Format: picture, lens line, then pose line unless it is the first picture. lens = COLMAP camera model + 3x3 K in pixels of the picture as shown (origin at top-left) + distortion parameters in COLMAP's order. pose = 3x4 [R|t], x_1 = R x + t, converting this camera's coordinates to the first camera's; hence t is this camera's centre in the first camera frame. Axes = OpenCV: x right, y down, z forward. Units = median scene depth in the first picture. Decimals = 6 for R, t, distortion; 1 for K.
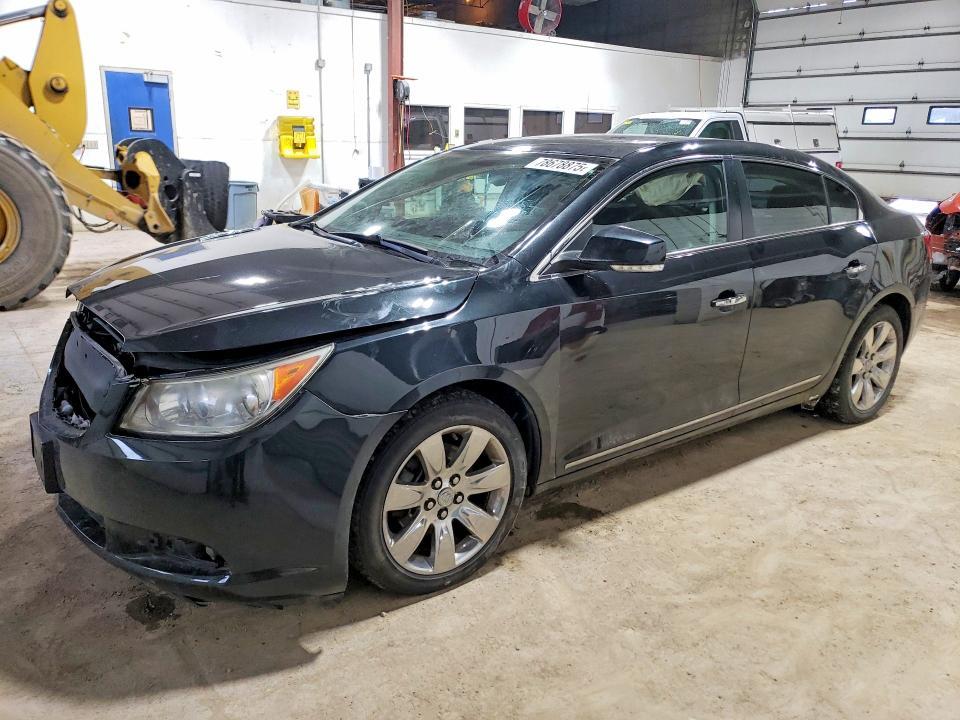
lens RADIAL K [[756.4, 0, 472.7], [0, 756.4, 360.1], [0, 0, 1]] dist [0.023670, -0.019719]
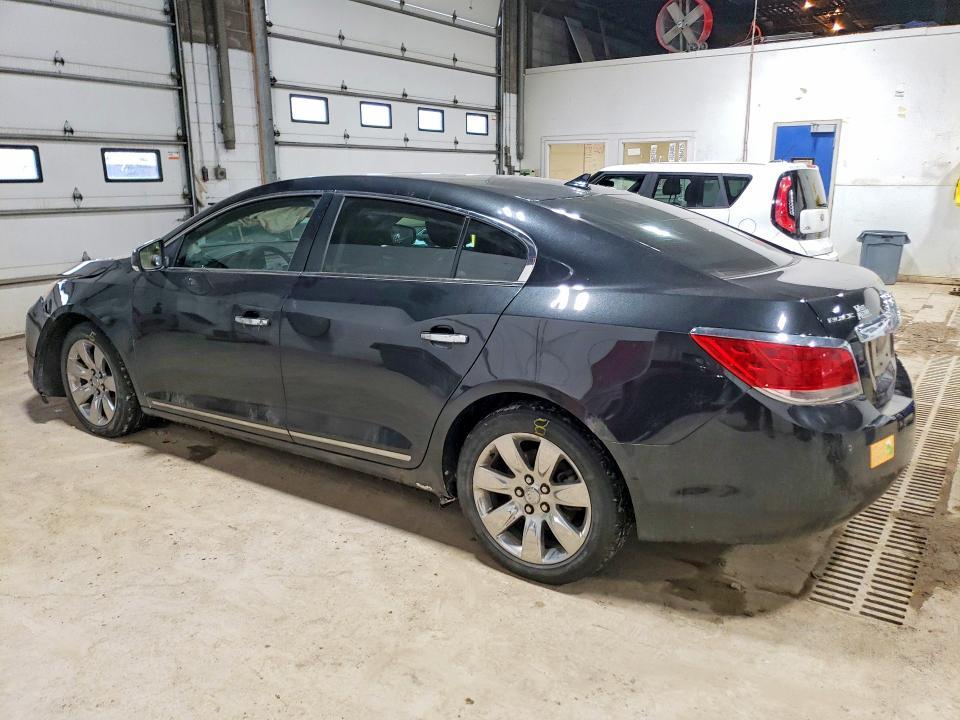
lens RADIAL K [[756.4, 0, 474.3], [0, 756.4, 360.7], [0, 0, 1]] dist [0.023670, -0.019719]
pose [[0.319309, 0.198863, -0.926550, 1.477454], [-0.259286, 0.958758, 0.116421, -0.234056], [0.911489, 0.203068, 0.357702, 0.918916]]
